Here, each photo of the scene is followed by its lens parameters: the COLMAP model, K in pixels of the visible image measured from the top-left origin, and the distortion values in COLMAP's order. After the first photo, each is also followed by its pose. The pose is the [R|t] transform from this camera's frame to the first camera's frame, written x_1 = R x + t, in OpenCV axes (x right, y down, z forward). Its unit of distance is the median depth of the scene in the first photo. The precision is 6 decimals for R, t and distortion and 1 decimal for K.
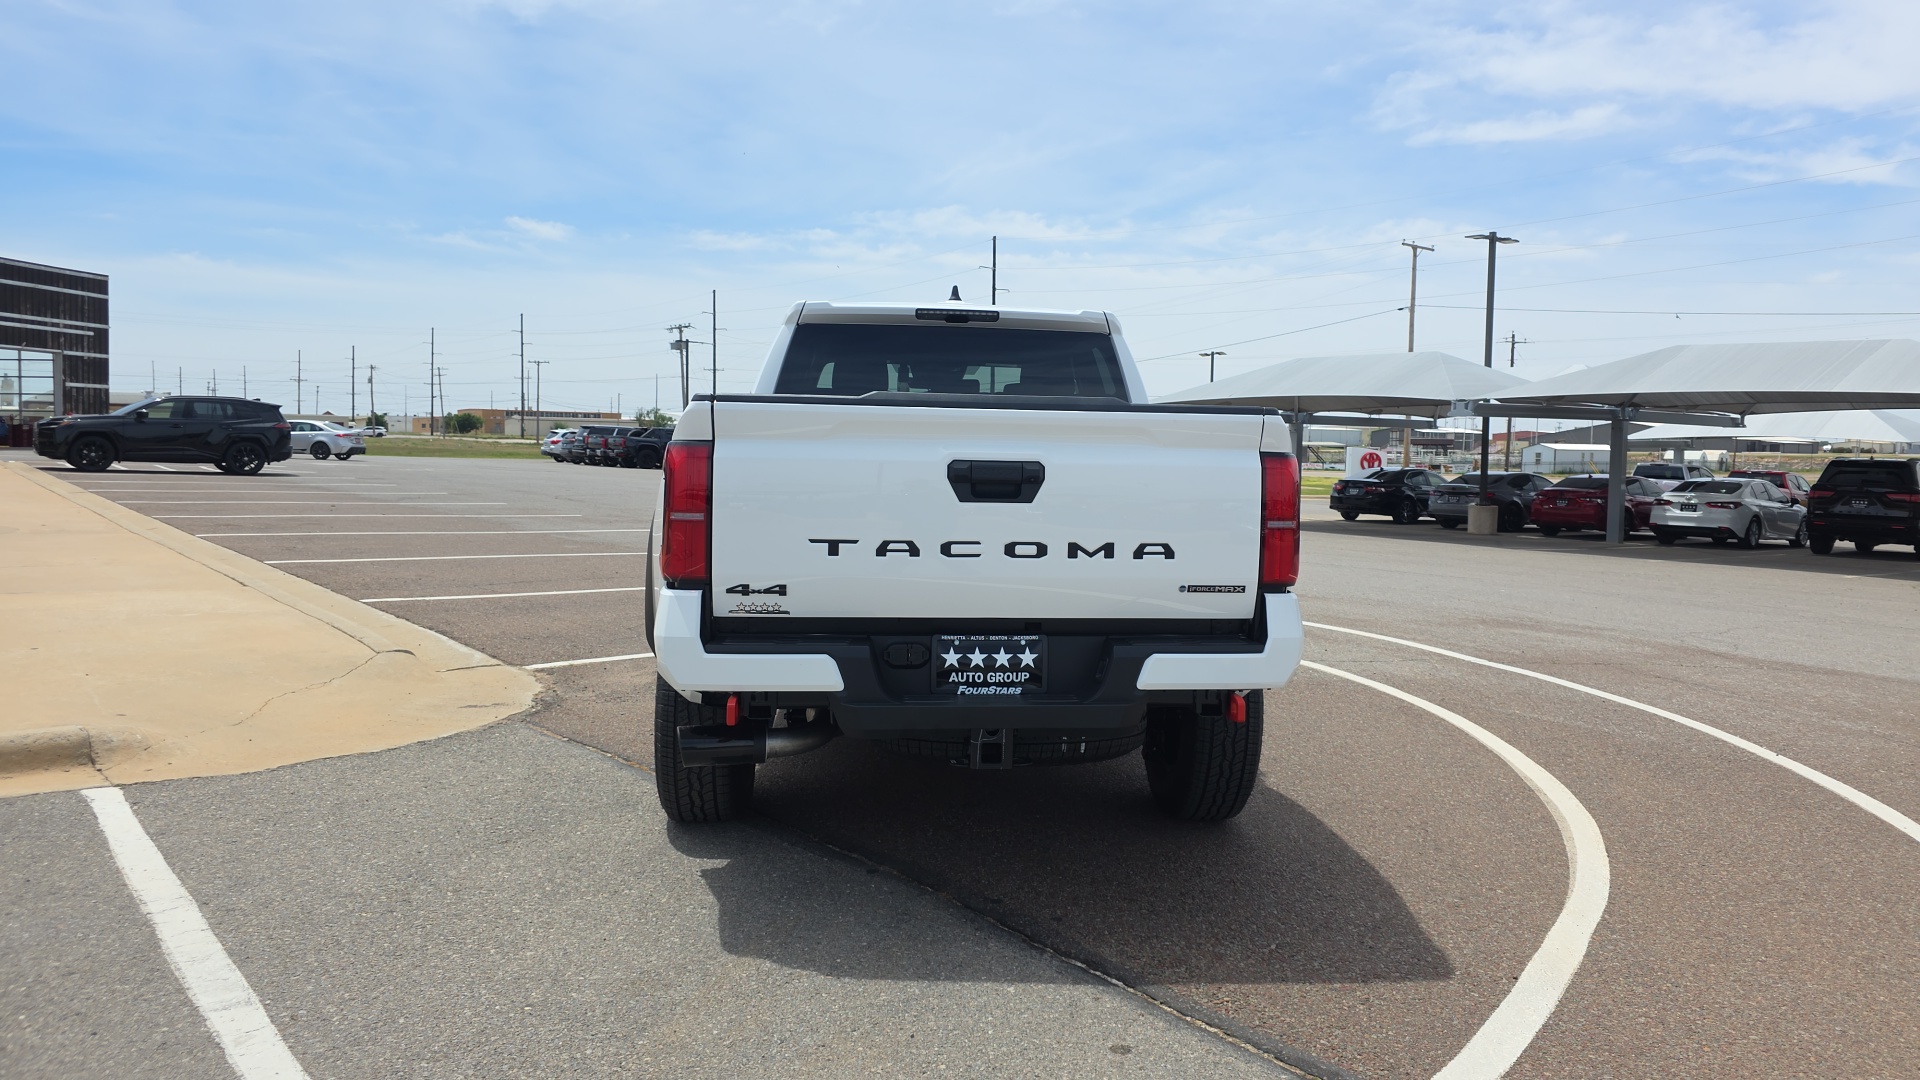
lens RADIAL K [[1353.8, 0, 1046.0], [0, 1353.8, 528.1], [0, 0, 1]] dist [0.051587, -0.041124]
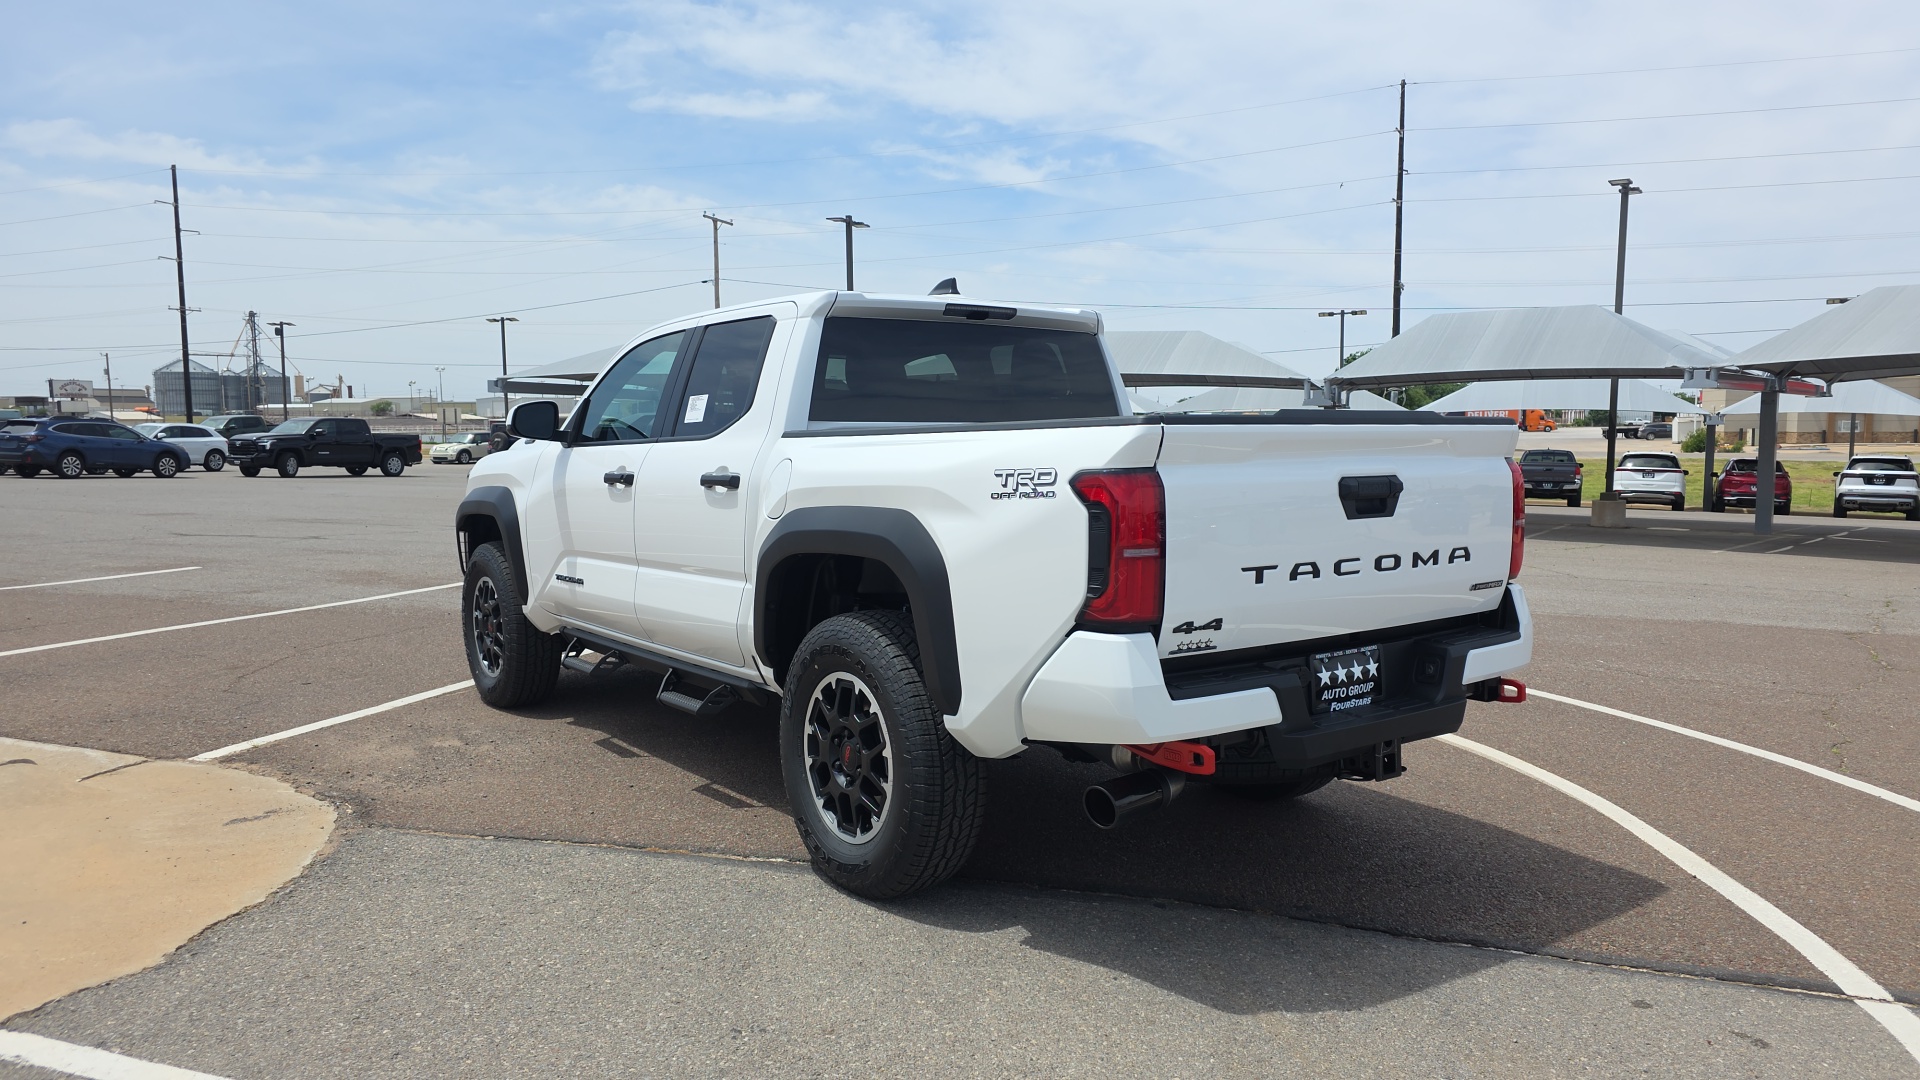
lens RADIAL K [[1334.1, 0, 1051.8], [0, 1334.1, 566.8], [0, 0, 1]] dist [0.056401, -0.036767]
pose [[0.839795, -0.073905, 0.537850, -0.114581], [0.045519, 0.996788, 0.065893, -0.008748], [-0.540992, -0.030854, 0.840461, 0.042424]]
